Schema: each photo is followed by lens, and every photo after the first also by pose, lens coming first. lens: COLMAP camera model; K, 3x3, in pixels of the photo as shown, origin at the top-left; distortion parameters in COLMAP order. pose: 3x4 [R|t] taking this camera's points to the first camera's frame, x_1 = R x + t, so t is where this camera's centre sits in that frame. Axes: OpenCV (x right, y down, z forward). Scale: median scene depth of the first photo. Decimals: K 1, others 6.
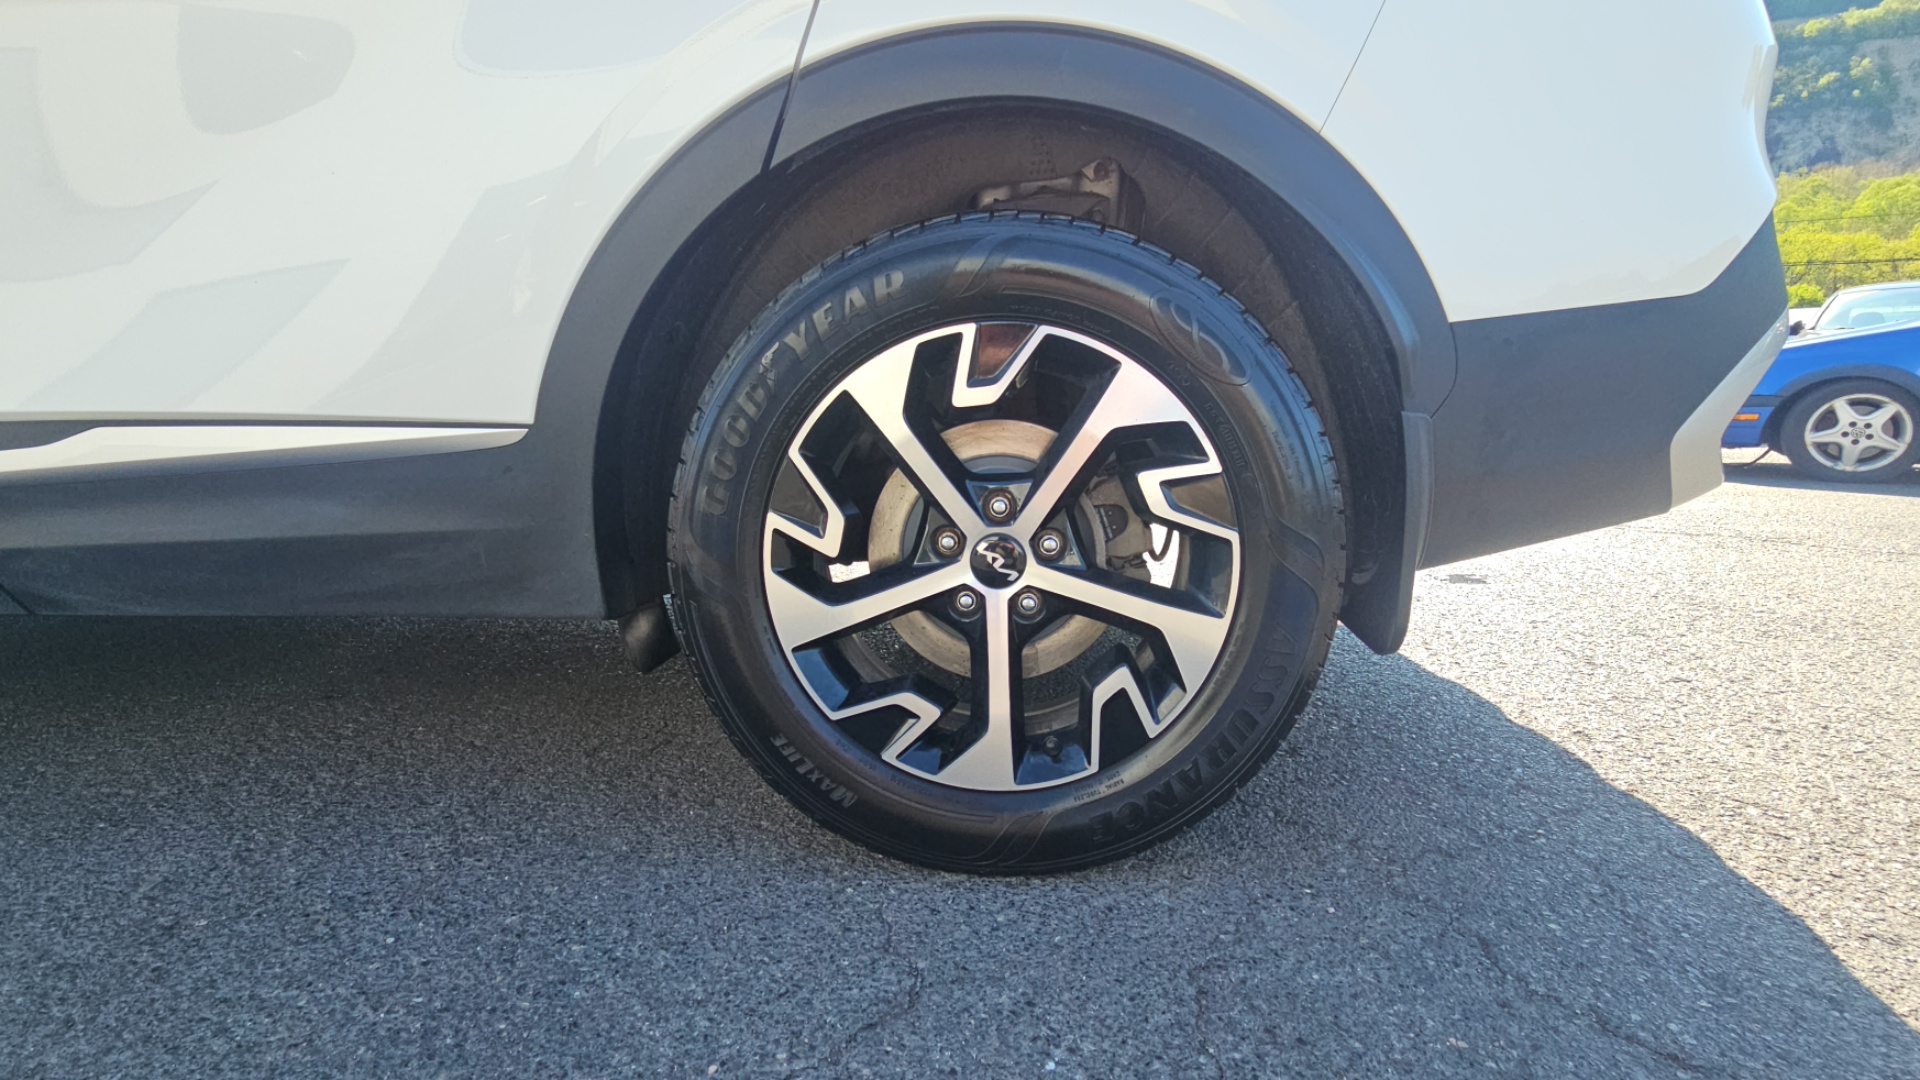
lens RADIAL K [[858.2, 0, 972.3], [0, 858.2, 534.6], [0, 0, 1]] dist [0.007674, -0.004580]
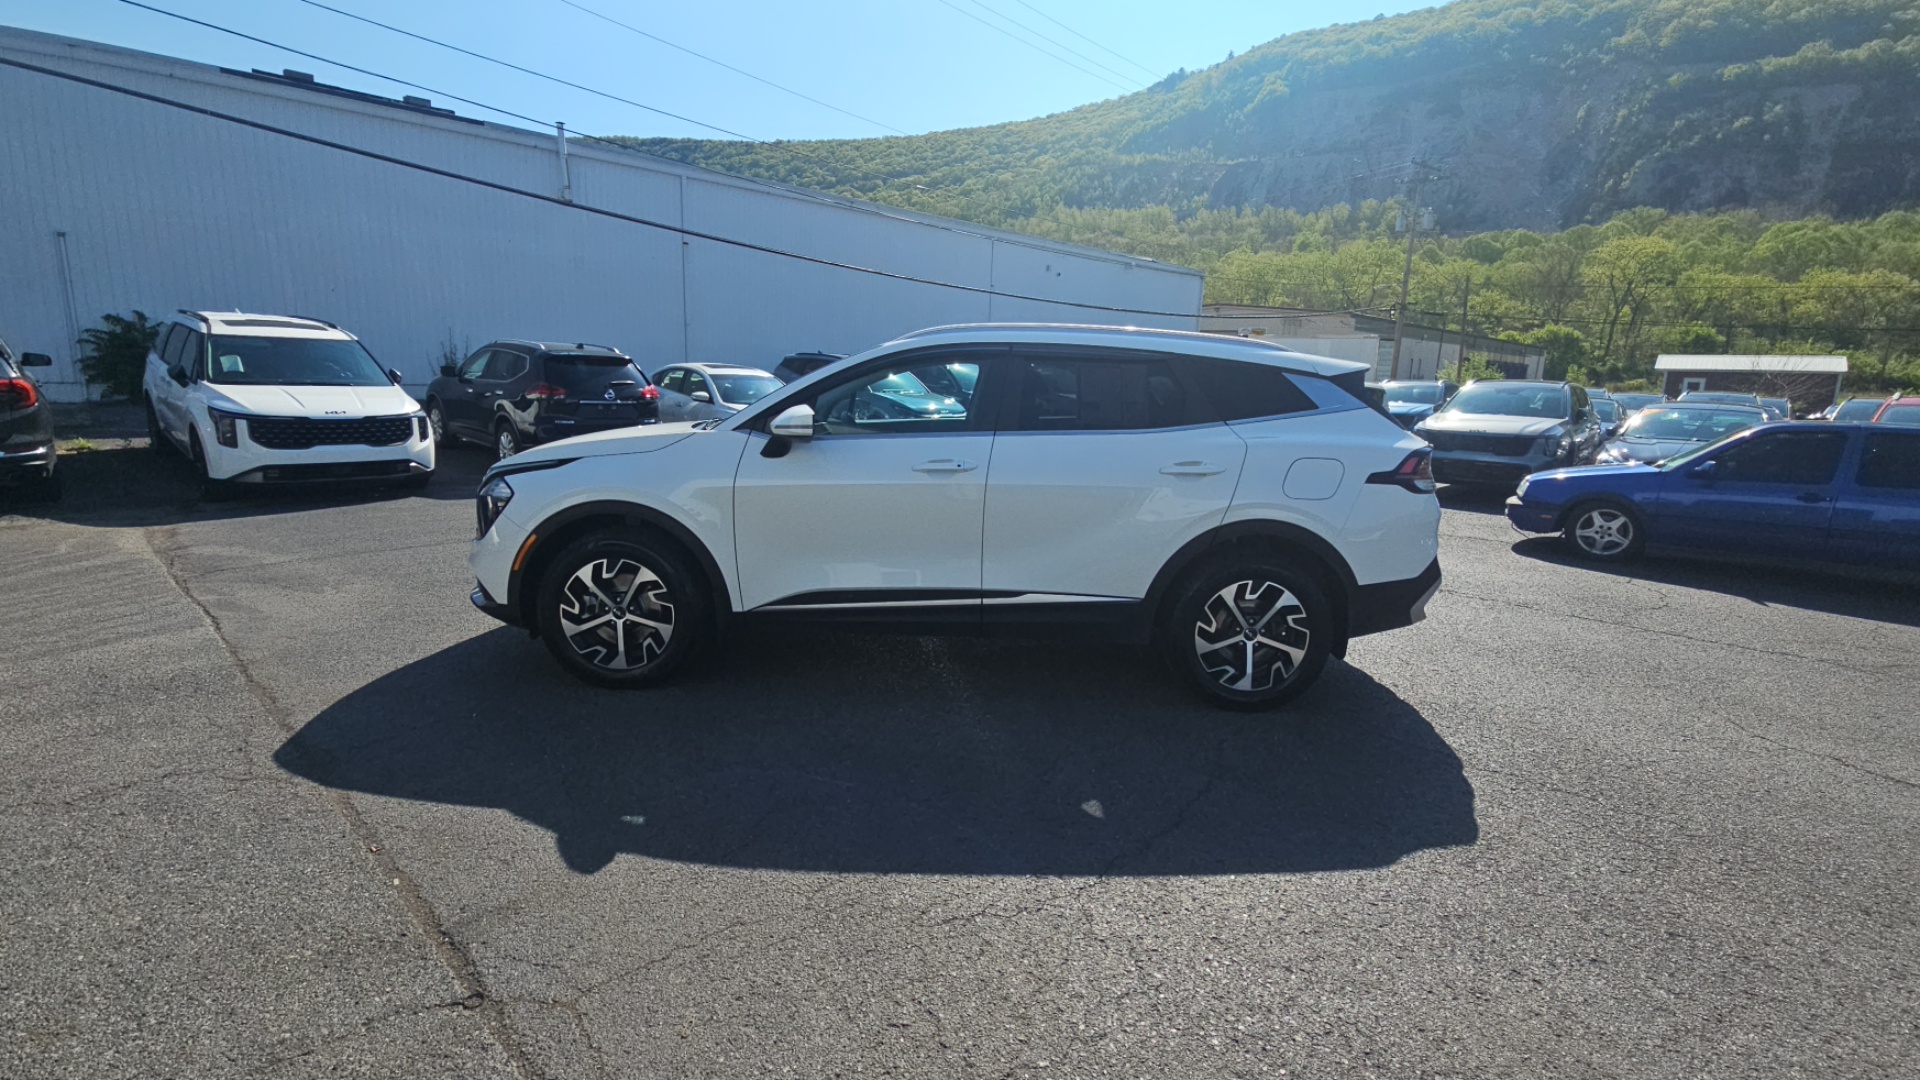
lens RADIAL K [[858.2, 0, 947.5], [0, 858.2, 543.1], [0, 0, 1]] dist [0.007674, -0.004580]
pose [[0.998041, 0.038663, 0.049179, -0.989477], [-0.040231, 0.998699, 0.031319, -0.288521], [-0.047904, -0.033236, 0.998299, -1.832560]]
